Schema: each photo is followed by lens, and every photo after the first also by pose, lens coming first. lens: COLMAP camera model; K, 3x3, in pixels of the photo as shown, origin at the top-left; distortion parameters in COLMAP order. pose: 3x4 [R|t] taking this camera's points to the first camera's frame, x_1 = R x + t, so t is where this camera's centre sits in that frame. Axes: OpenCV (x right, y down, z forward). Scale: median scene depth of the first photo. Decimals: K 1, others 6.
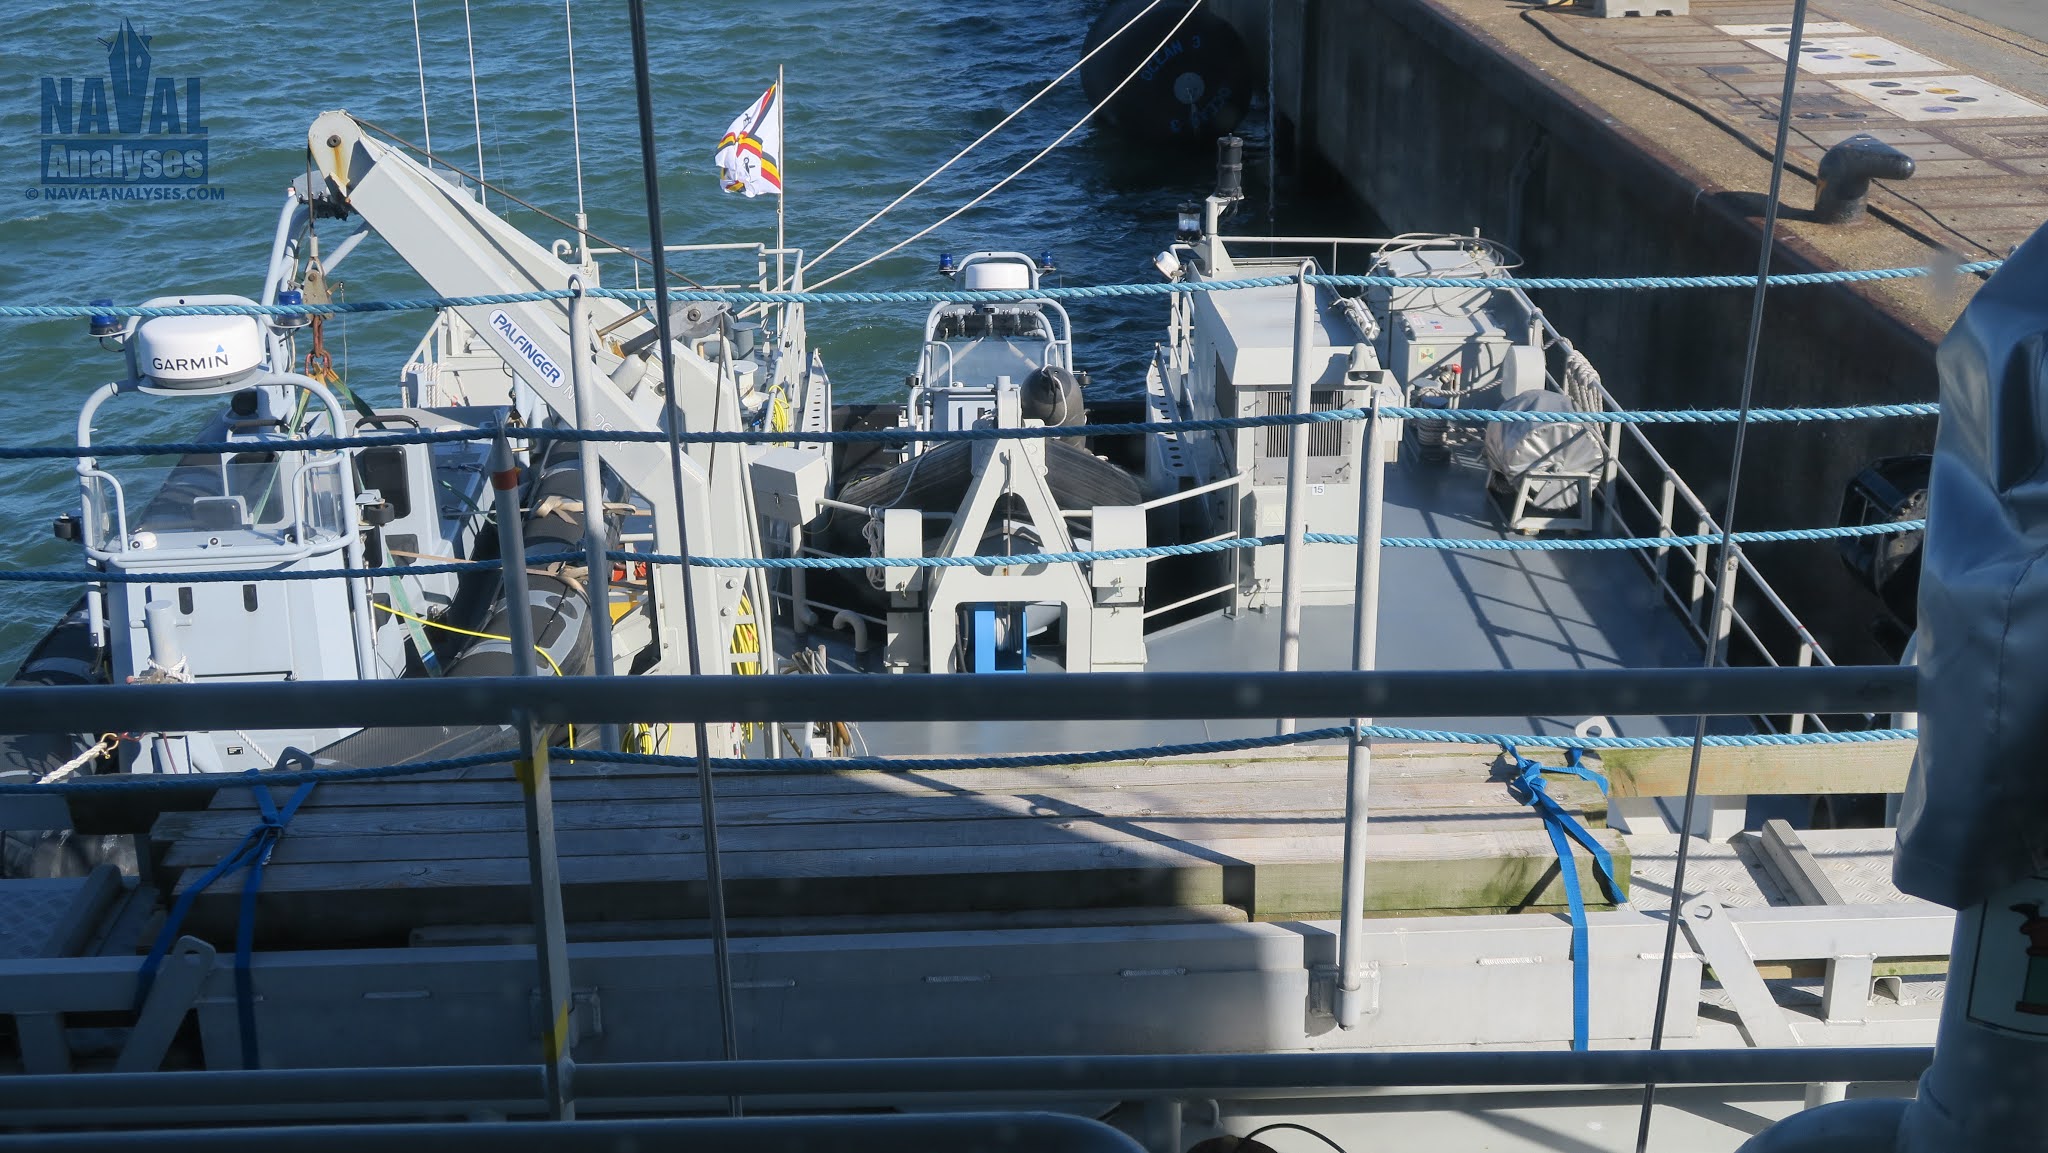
lens RADIAL K [[2538.5, 0, 1024.0], [0, 2538.5, 576.5], [0, 0, 1]] dist [0.027693, 0.018076]
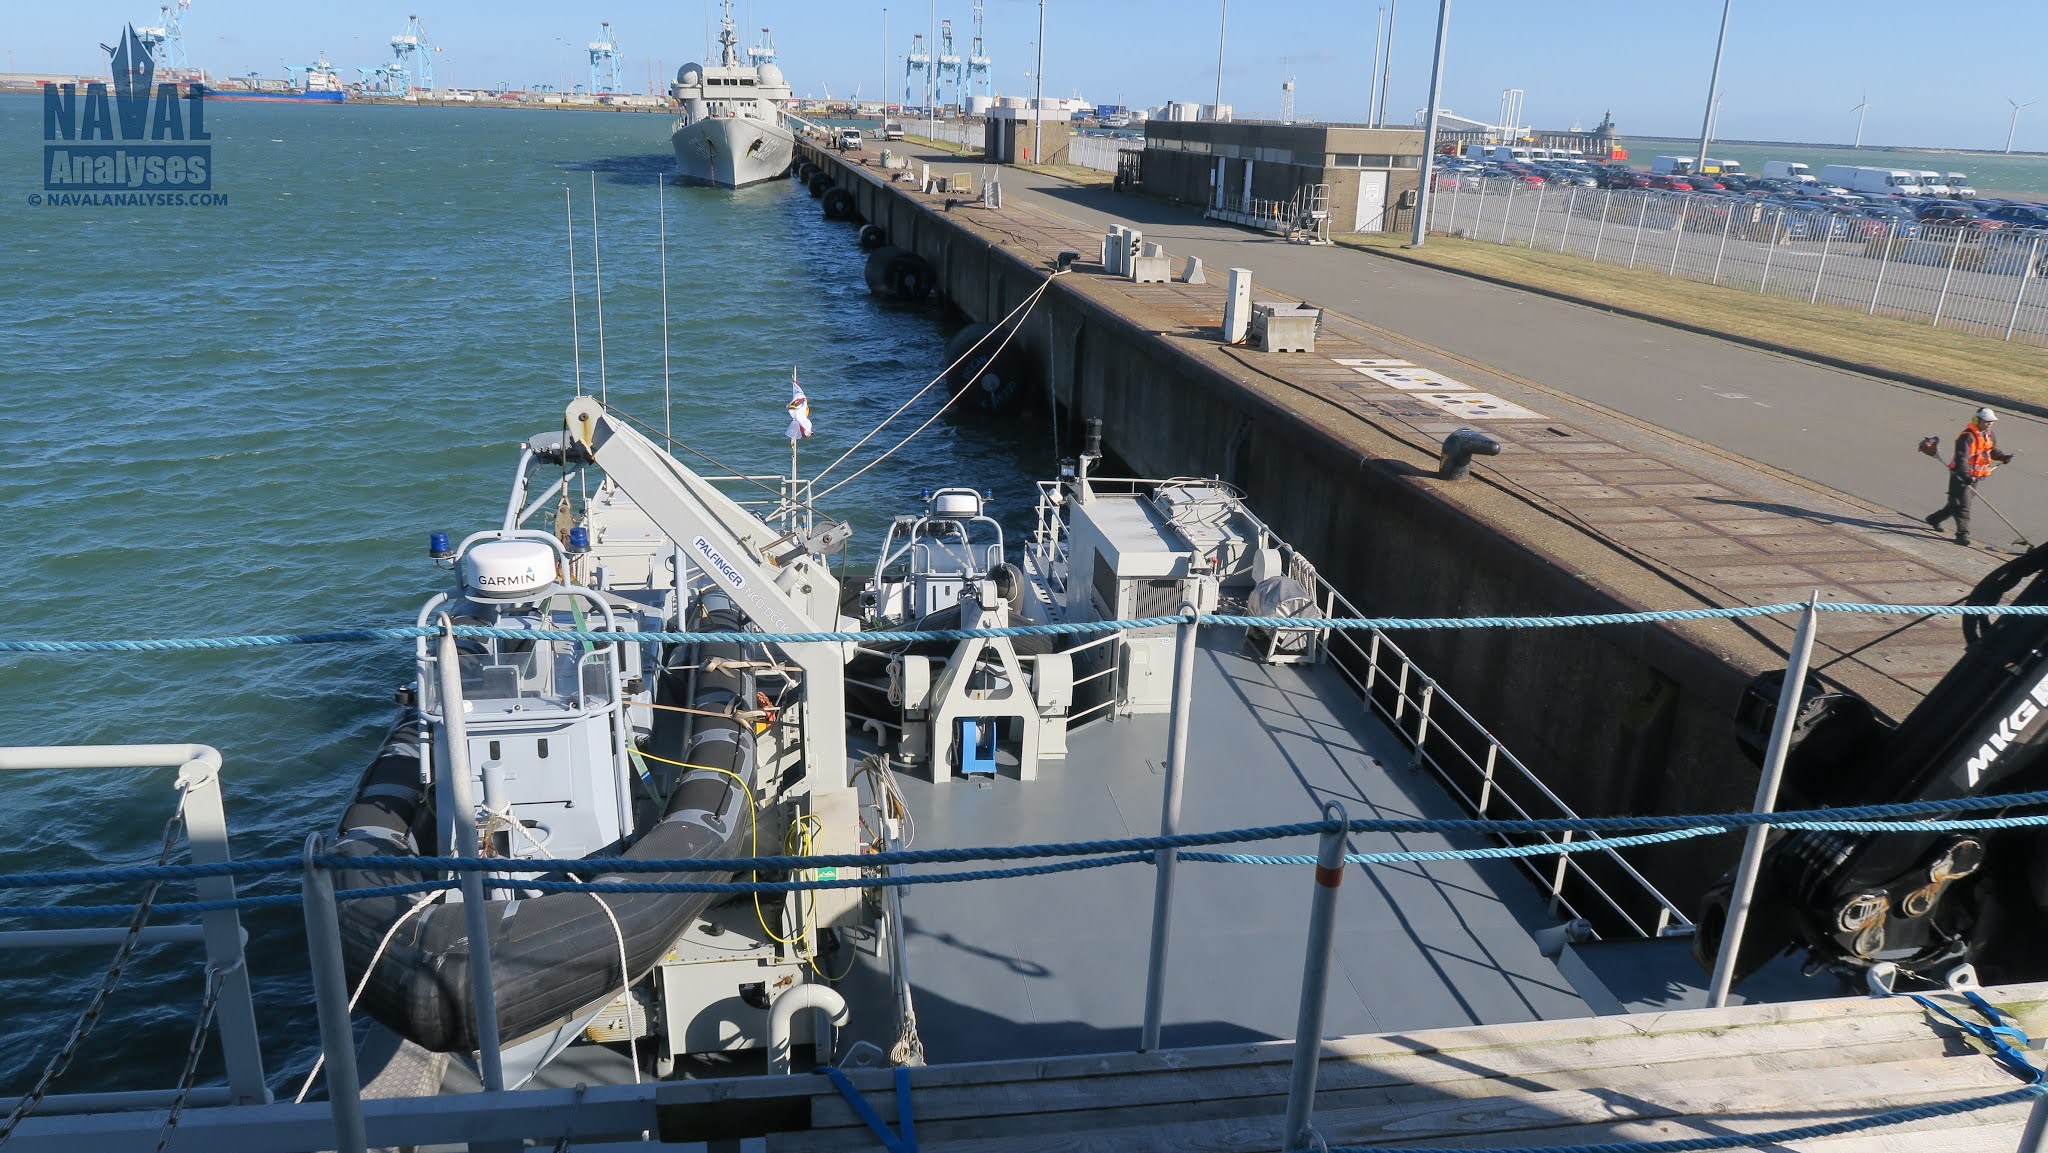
lens RADIAL K [[1421.2, 0, 1024.0], [0, 1421.2, 576.5], [0, 0, 1]] dist [-0.023386, 0.003218]
pose [[0.991025, 0.009342, 0.133347, -0.094183], [-0.002501, 0.998676, -0.051374, -0.028964], [-0.133650, 0.050579, 0.989737, 0.126973]]
